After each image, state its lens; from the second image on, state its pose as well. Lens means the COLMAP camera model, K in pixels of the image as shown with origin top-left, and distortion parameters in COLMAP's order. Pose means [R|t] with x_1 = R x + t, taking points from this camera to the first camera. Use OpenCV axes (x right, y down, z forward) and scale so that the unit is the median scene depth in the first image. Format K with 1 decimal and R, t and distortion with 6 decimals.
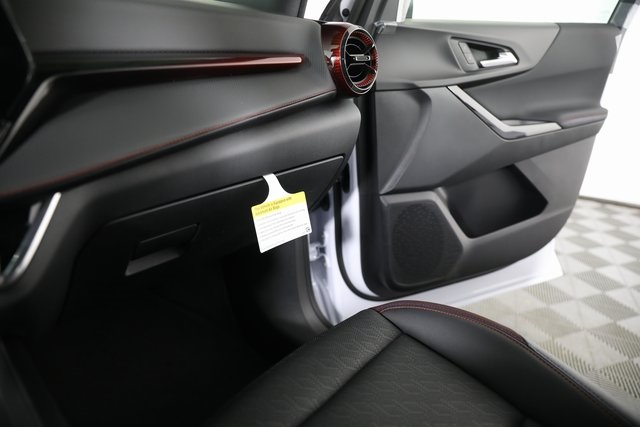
lens RADIAL K [[434.3, 0, 321.2], [0, 434.3, 212.8], [0, 0, 1]] dist [-0.098003, 0.065613]
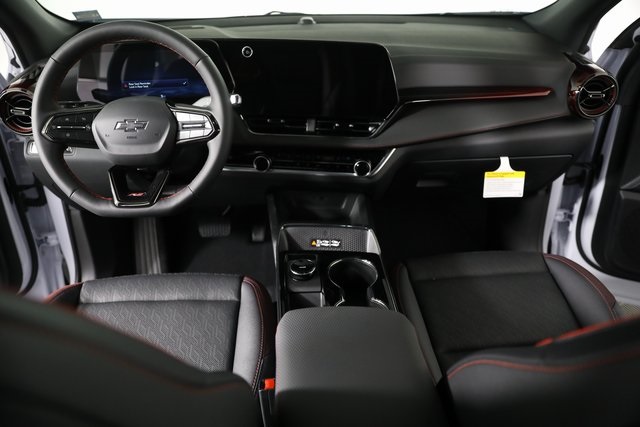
lens RADIAL K [[434.3, 0, 318.3], [0, 434.3, 212.8], [0, 0, 1]] dist [-0.098003, 0.065613]
pose [[0.684969, 0.345839, -0.641259, 0.337545], [-0.226390, 0.937620, 0.263849, -0.099443], [0.692506, -0.035554, 0.720535, -0.474643]]
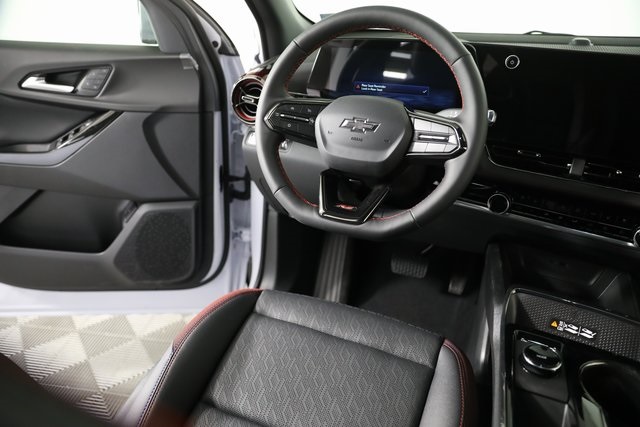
lens RADIAL K [[434.3, 0, 320.5], [0, 434.3, 212.4], [0, 0, 1]] dist [-0.098003, 0.065613]
pose [[0.286113, 0.393963, -0.873460, 0.159579], [-0.327555, 0.896864, 0.297224, -0.022967], [0.900470, 0.201066, 0.385650, -0.426246]]
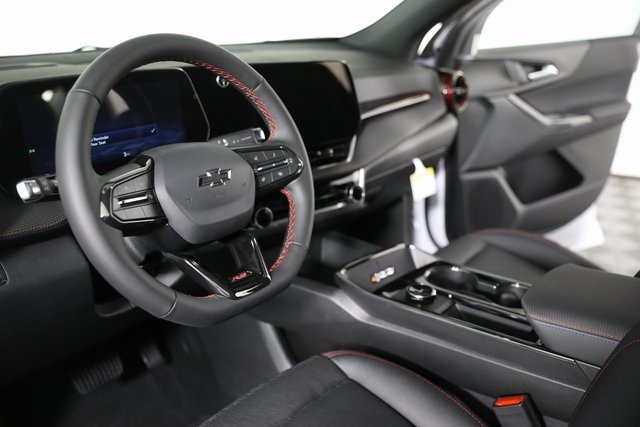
lens RADIAL K [[551.8, 0, 316.5], [0, 551.8, 209.1], [0, 0, 1]] dist [-0.013002, 0.007323]
pose [[0.999778, -0.018429, -0.010182, -0.321948], [0.018380, 0.999819, -0.004856, 0.078724], [0.010270, 0.004668, 0.999936, -0.830251]]
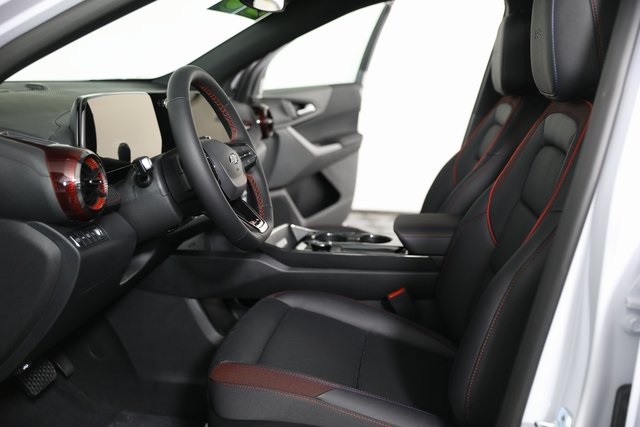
lens RADIAL K [[663.7, 0, 323.0], [0, 663.7, 213.0], [0, 0, 1]] dist [0.017408, 0.000000]
pose [[0.851195, -0.102534, 0.514737, -0.991538], [0.159875, 0.984778, -0.068213, 0.251219], [-0.499907, 0.140356, 0.854630, -1.321102]]
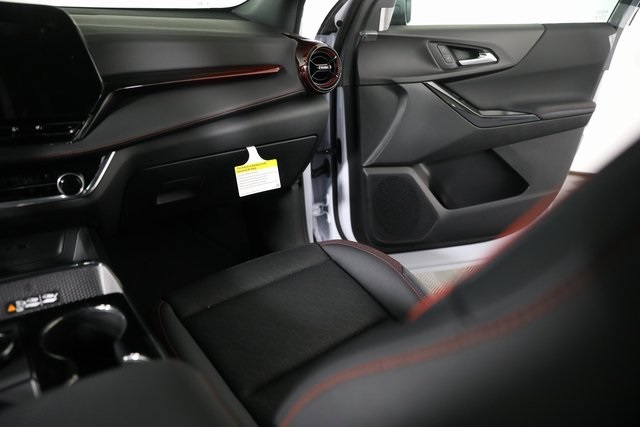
lens RADIAL K [[434.3, 0, 318.5], [0, 434.3, 213.4], [0, 0, 1]] dist [-0.098003, 0.065613]
pose [[0.979522, 0.081445, -0.184126, 0.253002], [-0.069302, 0.995033, 0.071459, 0.012269], [0.189032, -0.057235, 0.980302, -0.280843]]
